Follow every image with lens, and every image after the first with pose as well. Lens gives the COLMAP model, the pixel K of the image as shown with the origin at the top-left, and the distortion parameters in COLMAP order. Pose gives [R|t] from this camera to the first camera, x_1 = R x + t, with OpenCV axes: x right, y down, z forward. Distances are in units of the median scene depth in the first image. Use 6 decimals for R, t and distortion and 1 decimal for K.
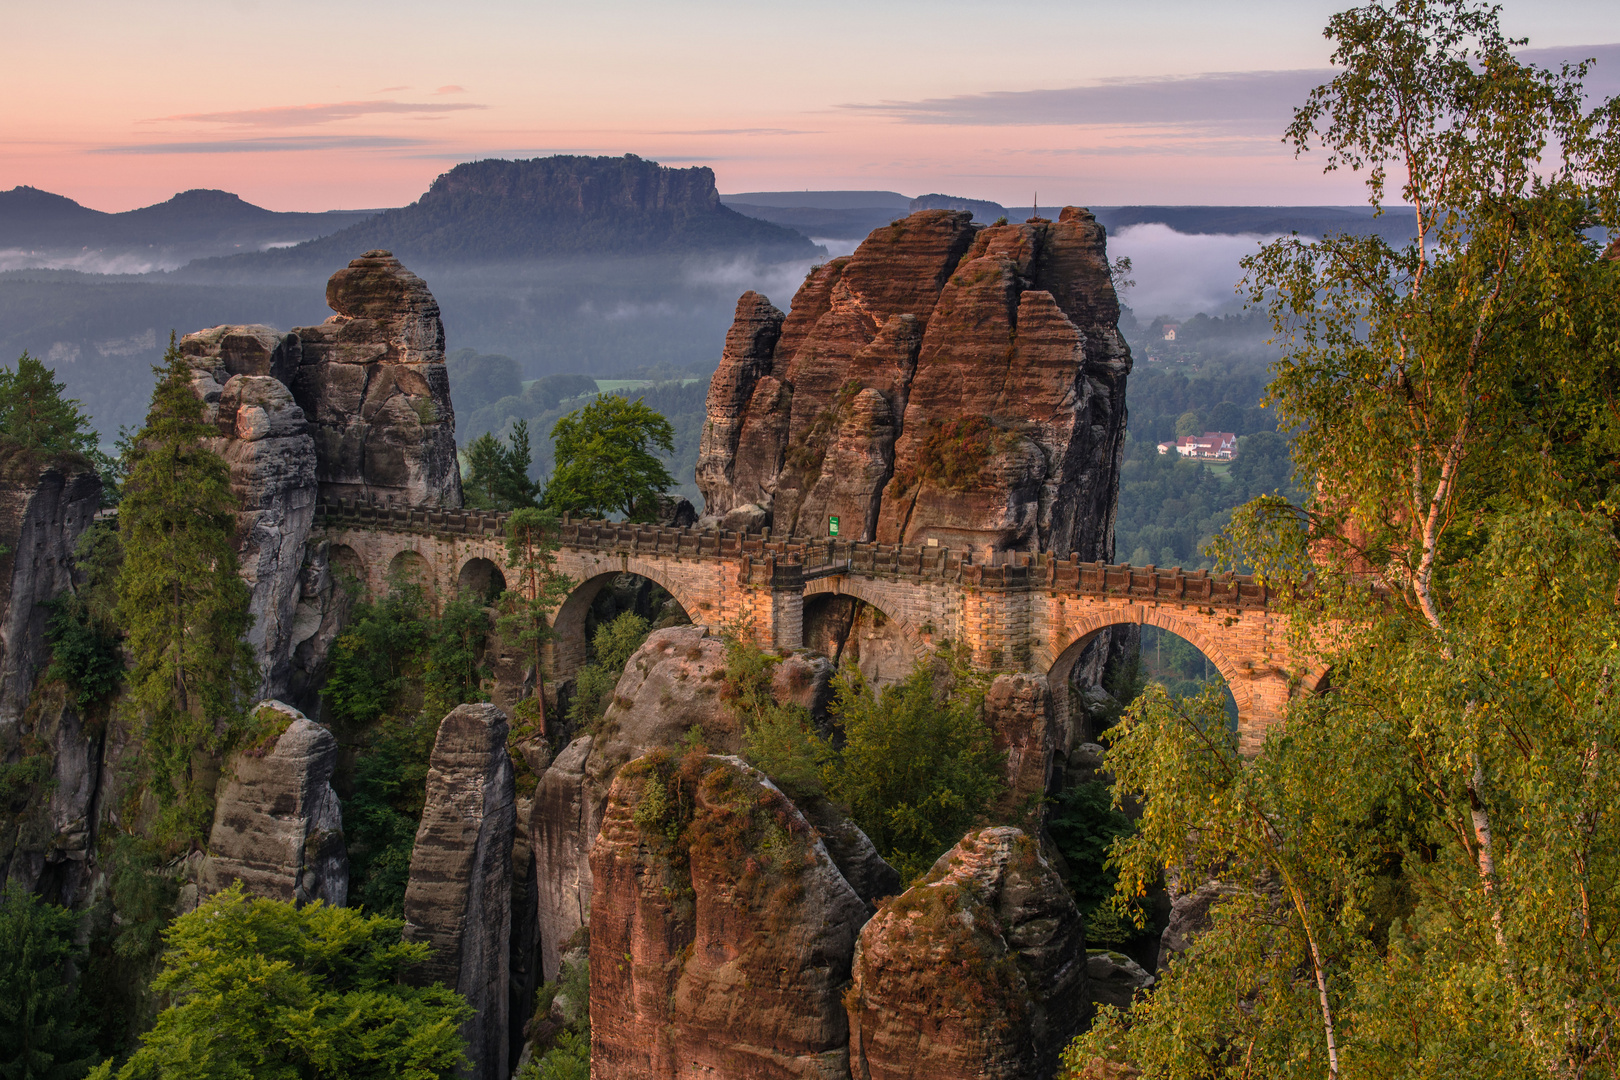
lens RADIAL K [[2352.0, 0, 830.0], [0, 2352.0, 568.9], [0, 0, 1]] dist [0.000417, -0.053882]
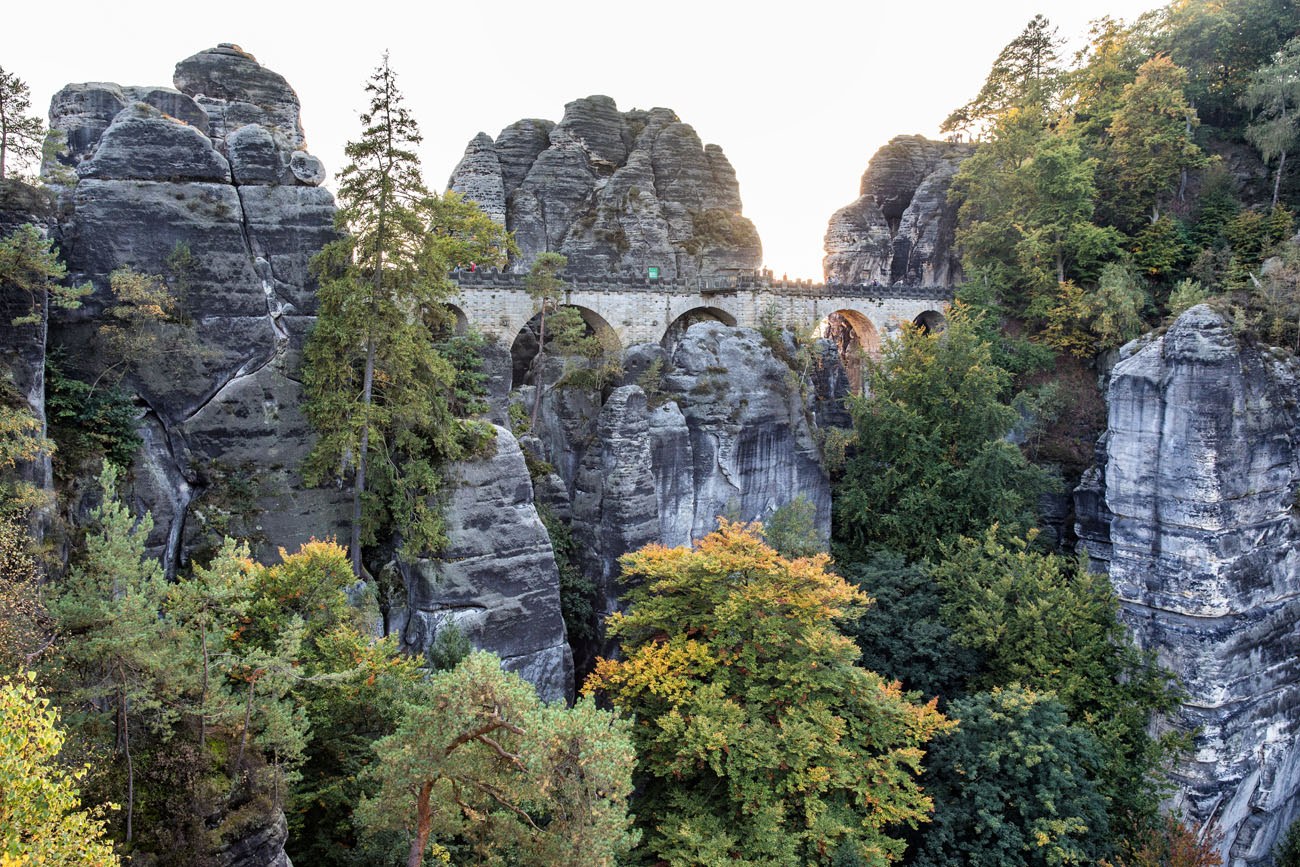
lens RADIAL K [[1047.2, 0, 665.2], [0, 1047.2, 403.0], [0, 0, 1]] dist [-0.006166, -0.001699]
pose [[0.355819, -0.070463, 0.931895, -0.671061], [0.135139, 0.990553, 0.023299, 0.054113], [-0.924733, 0.117646, 0.361979, 0.744092]]
